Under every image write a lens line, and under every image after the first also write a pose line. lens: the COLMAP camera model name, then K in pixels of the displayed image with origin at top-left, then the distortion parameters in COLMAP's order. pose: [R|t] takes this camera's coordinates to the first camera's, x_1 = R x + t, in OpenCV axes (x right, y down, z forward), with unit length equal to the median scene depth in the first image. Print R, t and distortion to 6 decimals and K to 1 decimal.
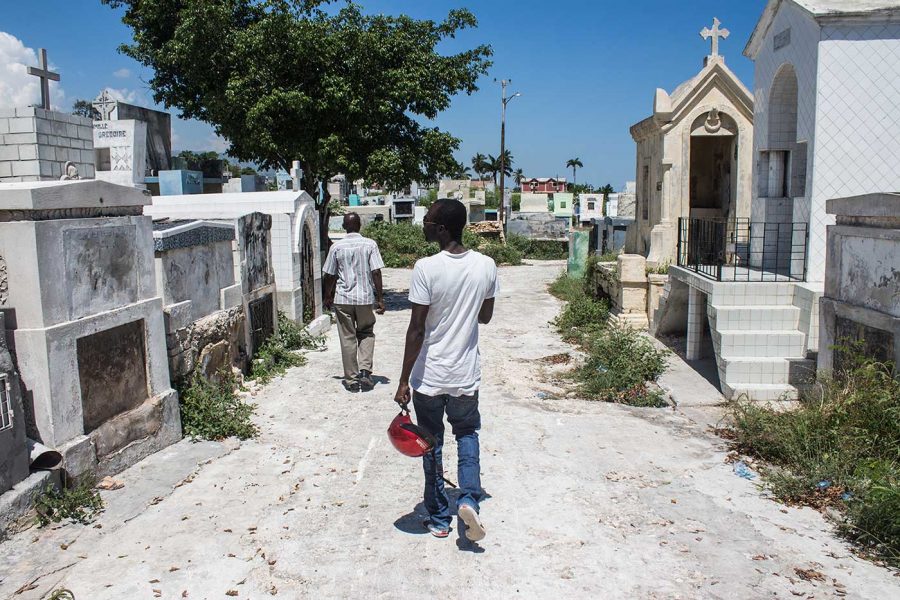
lens RADIAL K [[740.5, 0, 449.8], [0, 740.5, 320.5], [0, 0, 1]] dist [-0.120376, -0.000921]
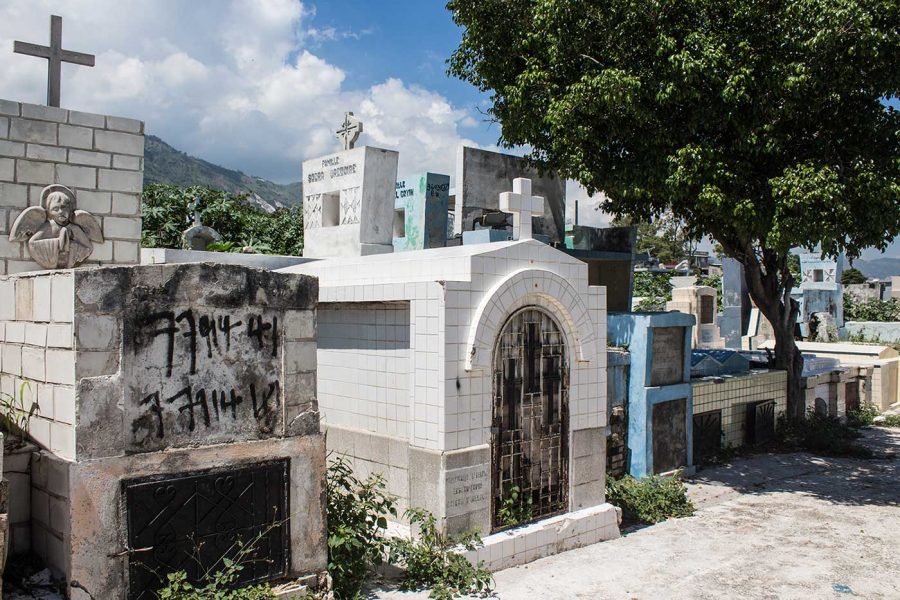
lens RADIAL K [[740.5, 0, 449.8], [0, 740.5, 320.5], [0, 0, 1]] dist [-0.120376, -0.000921]
pose [[0.703616, 0.027873, -0.710033, 0.100247], [-0.127237, 0.988023, -0.087302, -0.072841], [0.699096, 0.151769, 0.698735, 0.608332]]
